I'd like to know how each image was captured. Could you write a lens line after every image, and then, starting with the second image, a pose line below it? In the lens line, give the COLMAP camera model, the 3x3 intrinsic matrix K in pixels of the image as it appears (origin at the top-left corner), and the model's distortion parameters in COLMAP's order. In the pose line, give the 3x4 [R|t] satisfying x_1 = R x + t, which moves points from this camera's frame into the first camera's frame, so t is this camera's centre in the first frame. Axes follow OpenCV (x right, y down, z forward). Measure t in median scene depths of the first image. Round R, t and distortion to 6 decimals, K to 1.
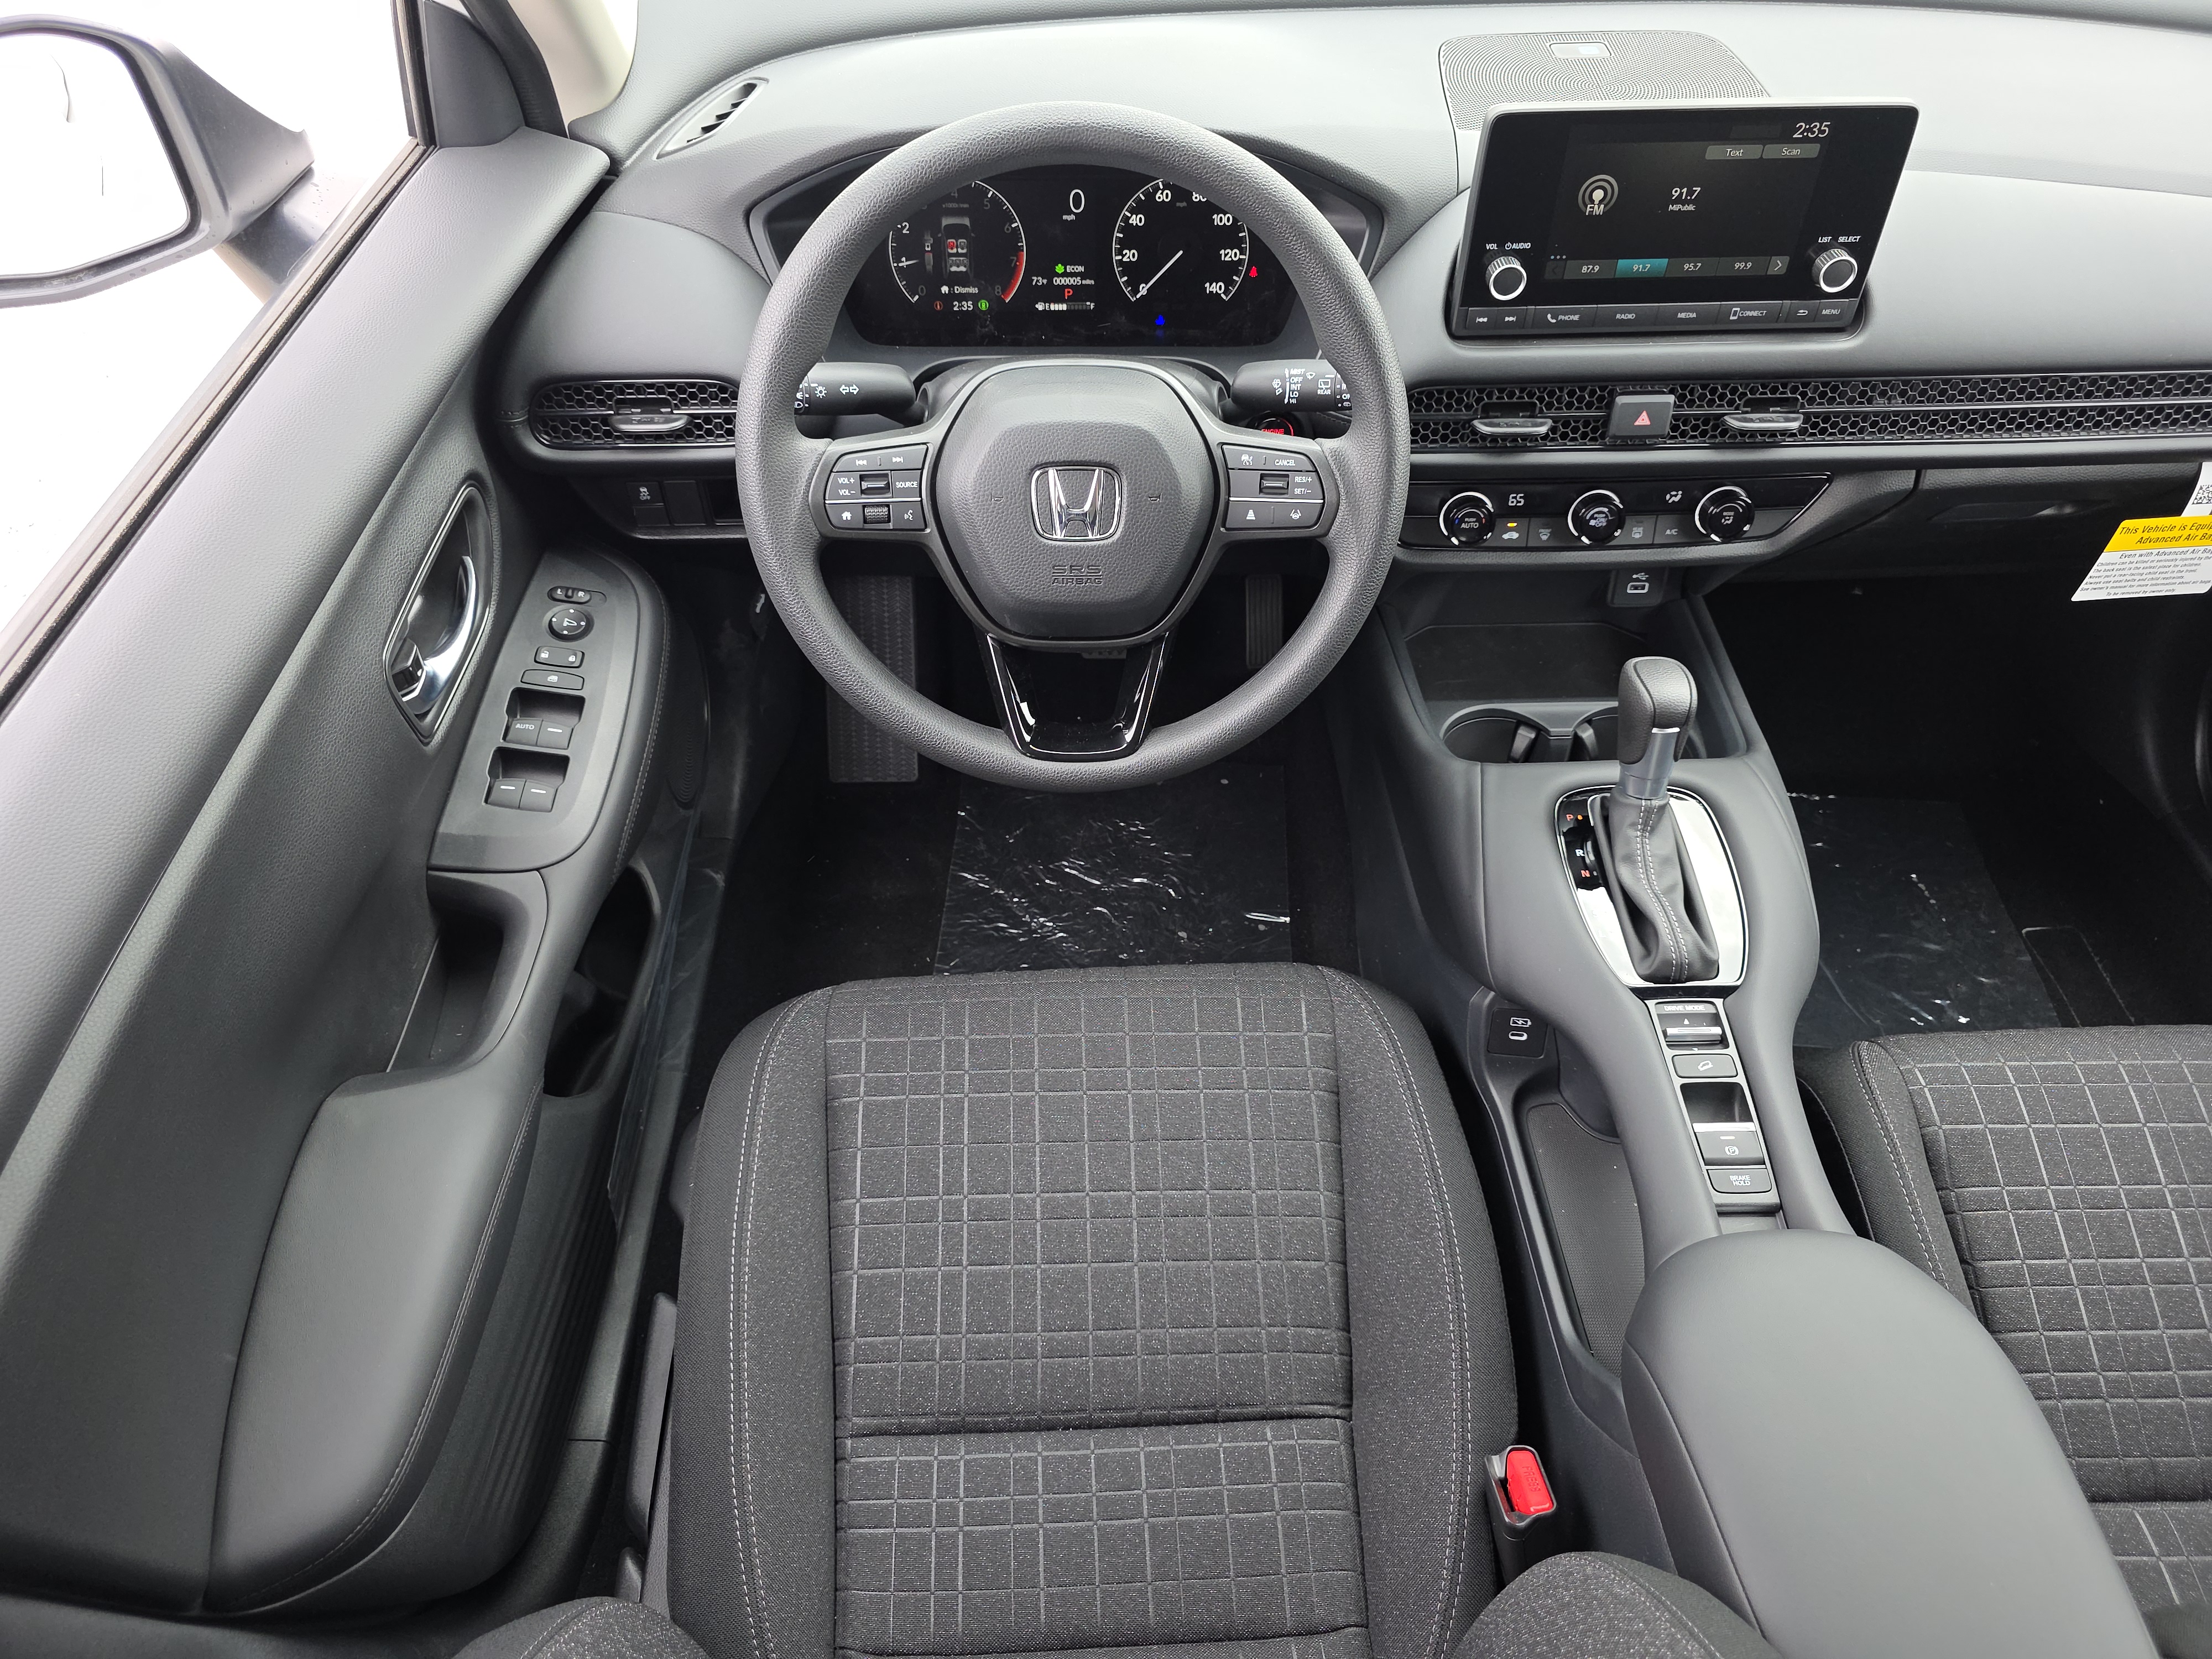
lens RADIAL K [[1494.1, 0, 1114.7], [0, 1494.1, 823.5], [0, 0, 1]] dist [0.054049, -0.042823]
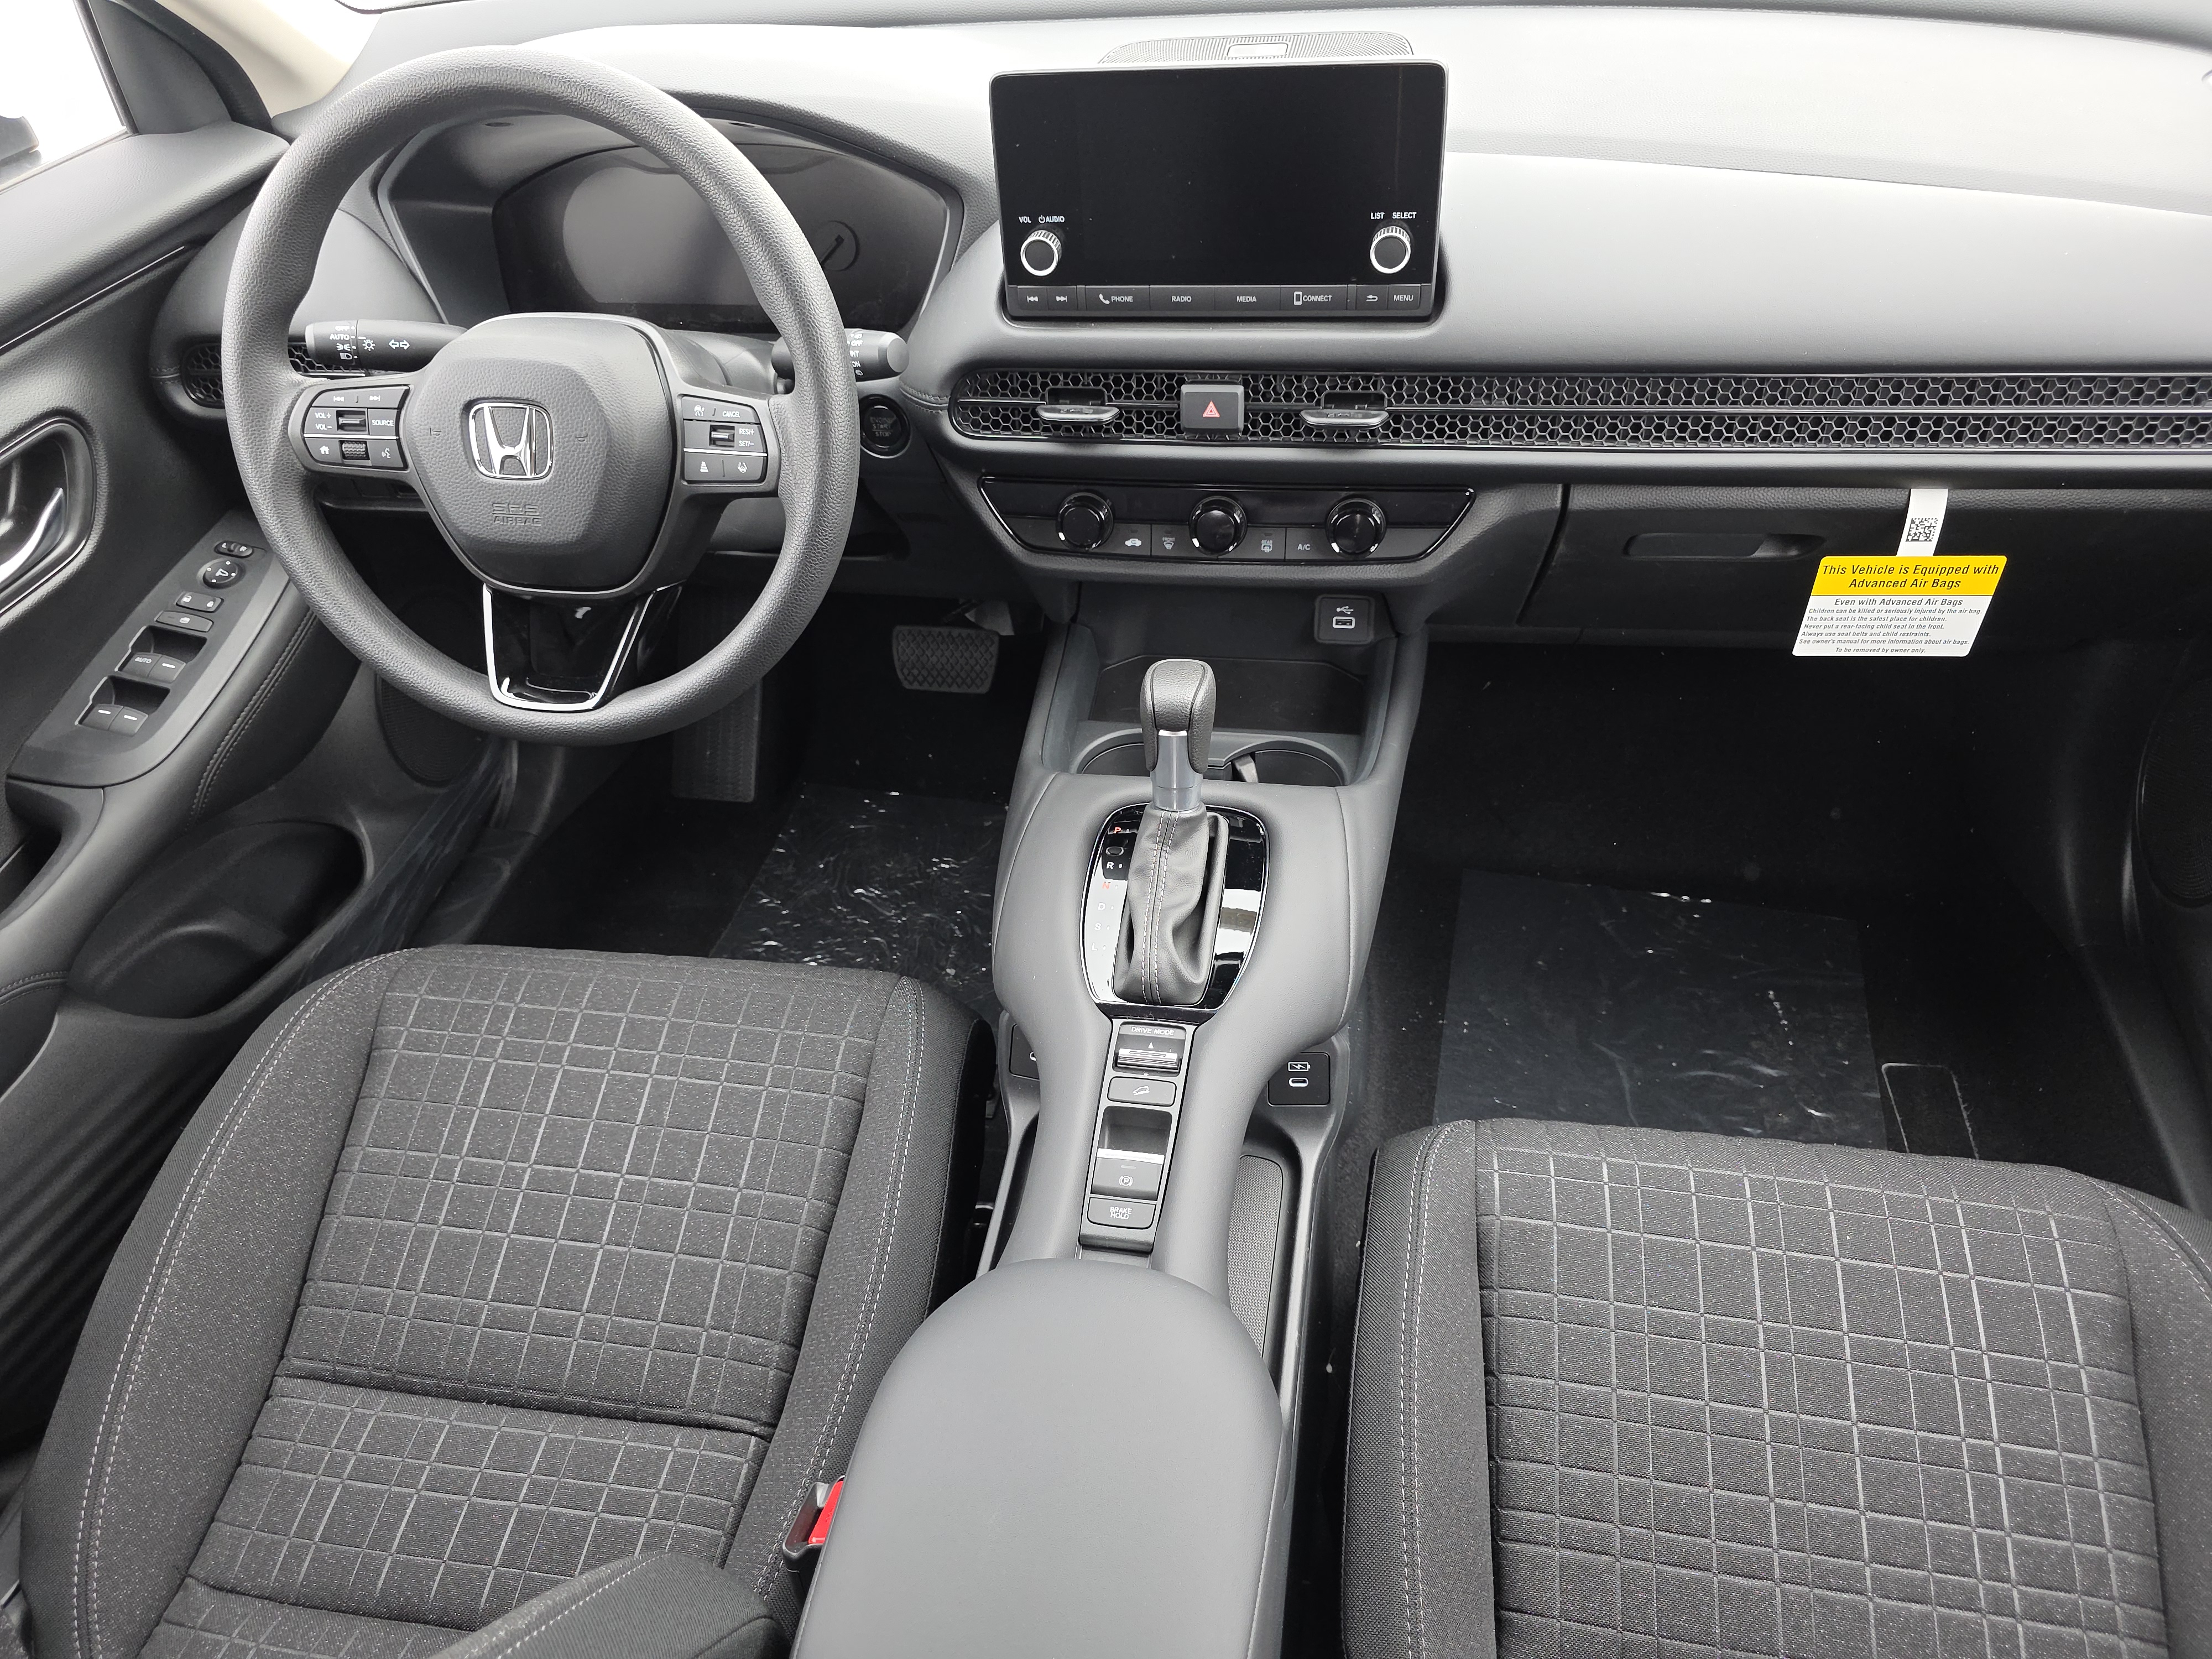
lens RADIAL K [[1501.2, 0, 1107.4], [0, 1501.2, 853.3], [0, 0, 1]] dist [0.046626, -0.025620]
pose [[0.976715, 0.084077, -0.197380, 0.500739], [-0.097914, 0.993299, -0.061407, 0.070386], [0.190894, 0.079303, 0.978402, 0.091853]]
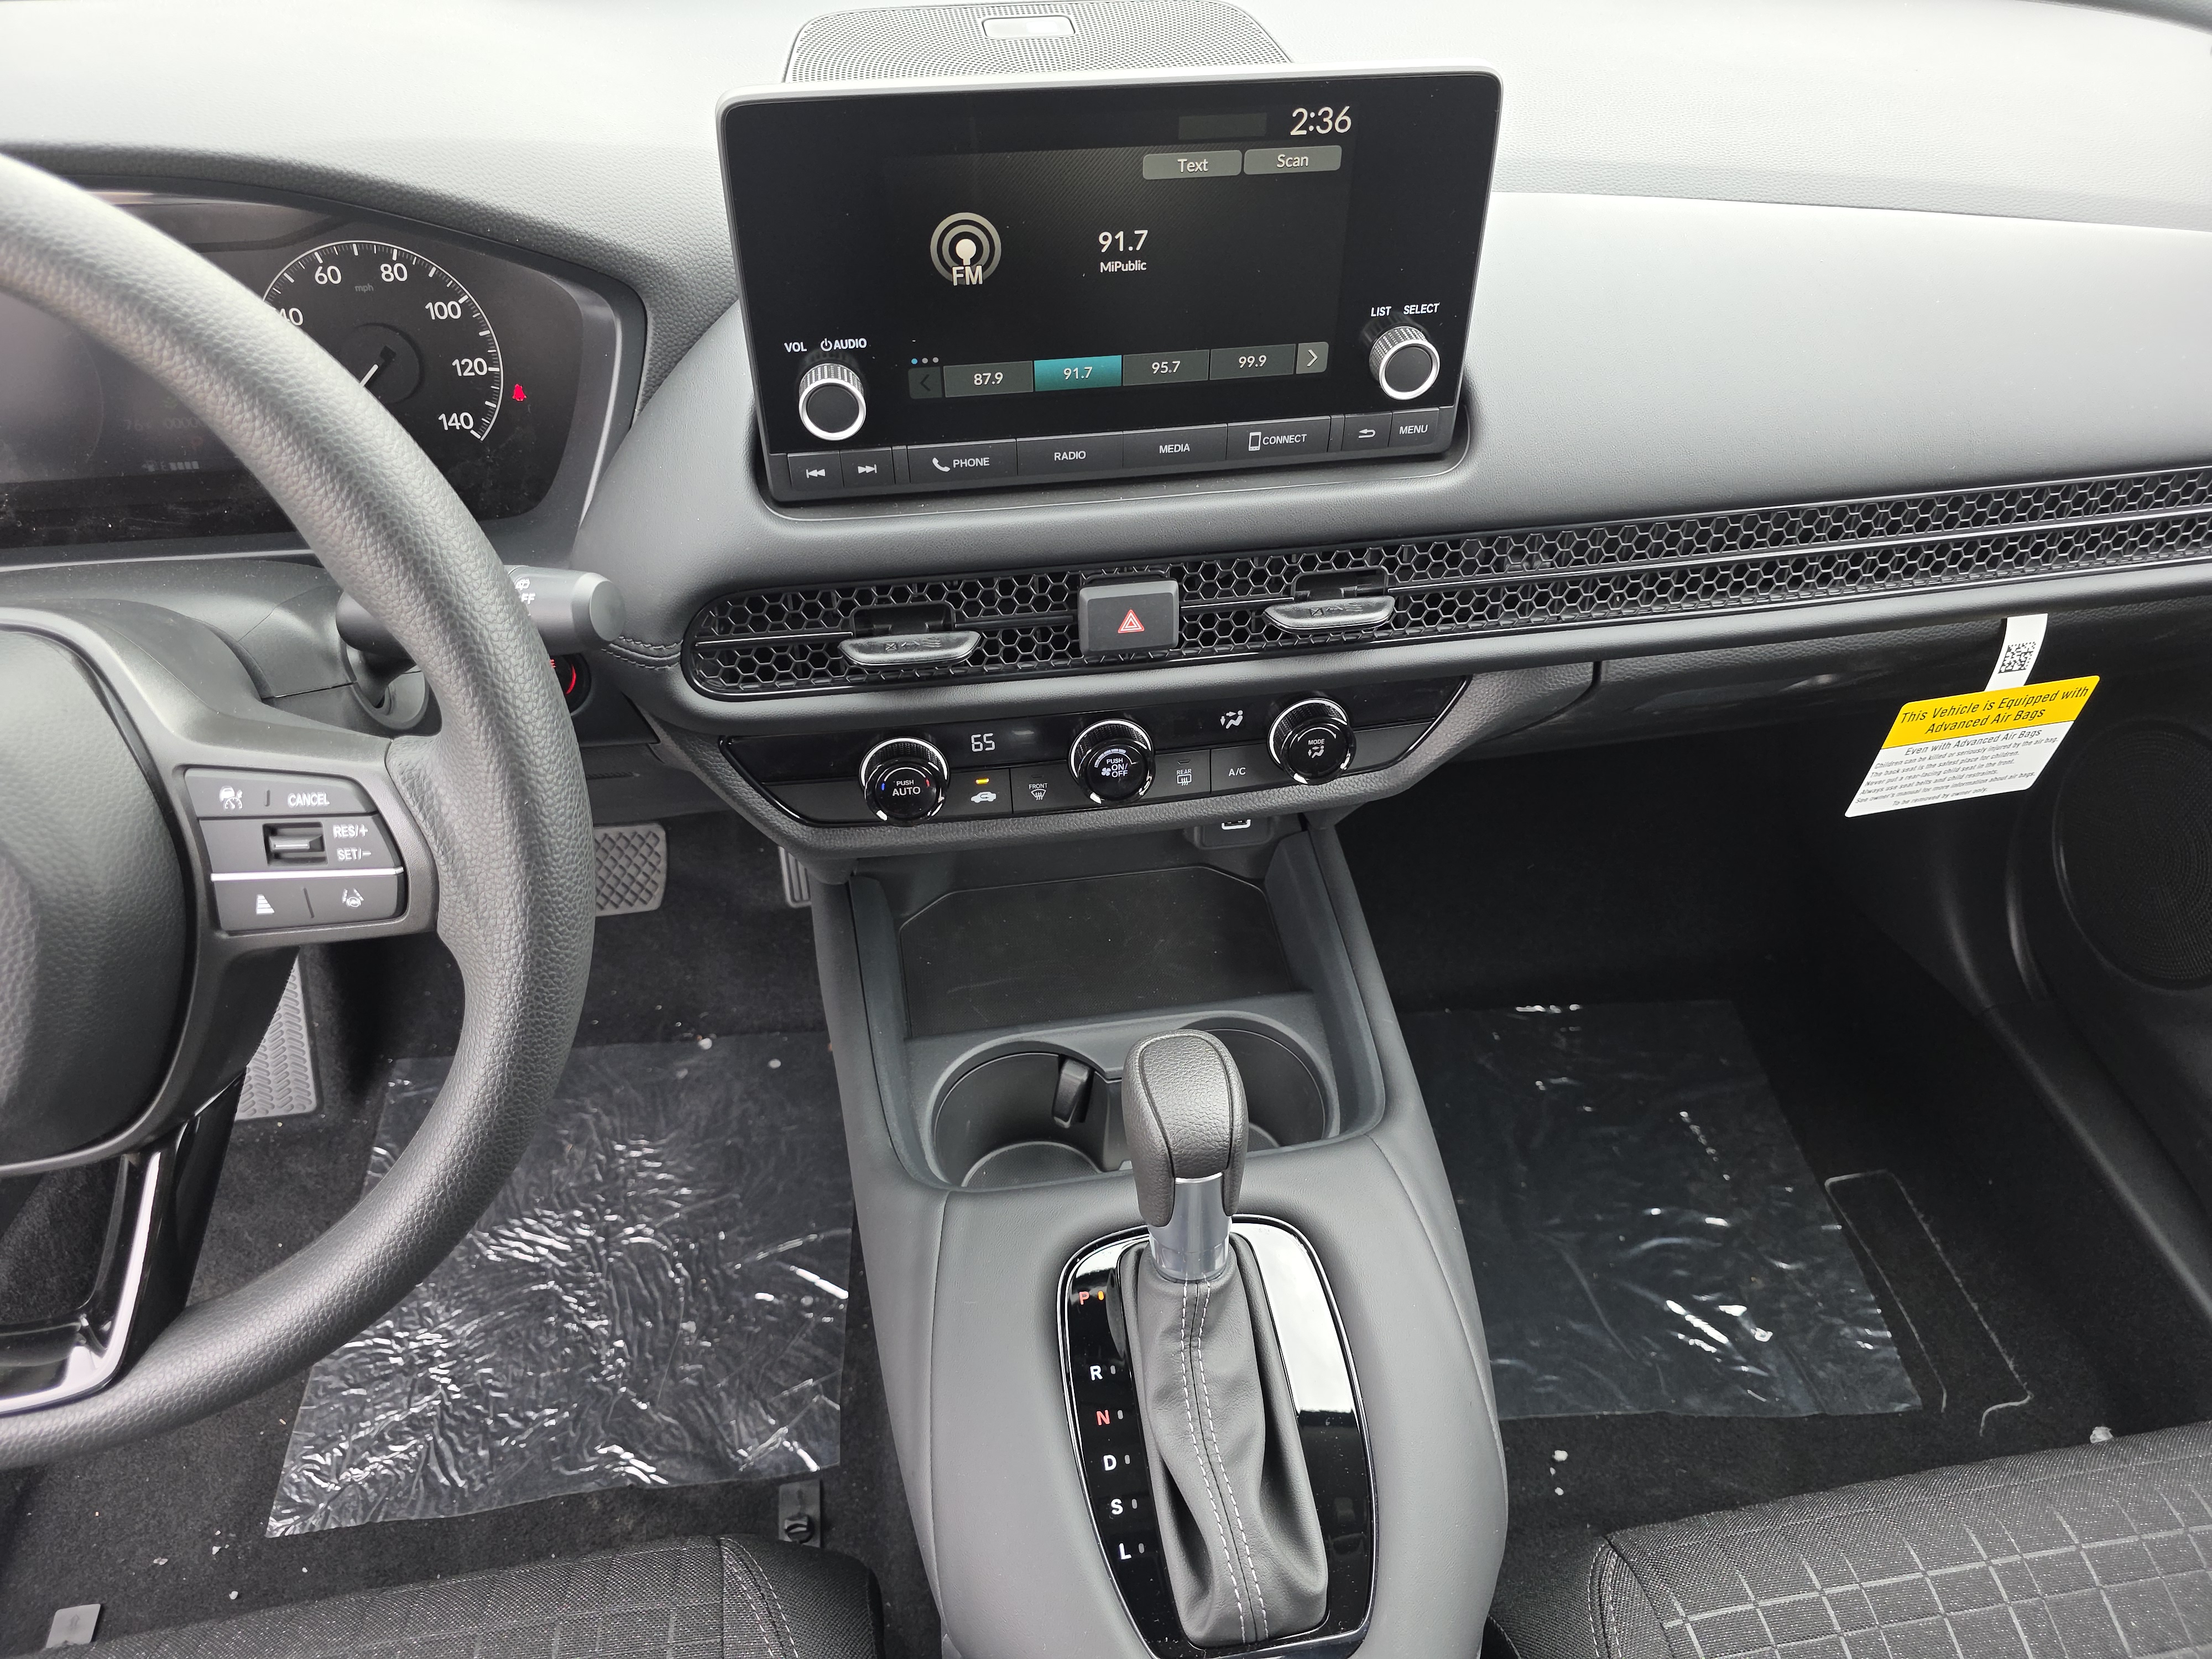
lens RADIAL K [[1493.7, 0, 1115.4], [0, 1493.7, 833.4], [0, 0, 1]] dist [0.066726, -0.066981]
pose [[0.990833, -0.082543, 0.106945, 0.277997], [0.086309, 0.995784, -0.031064, -0.170142], [-0.103930, 0.040010, 0.993780, 0.427442]]
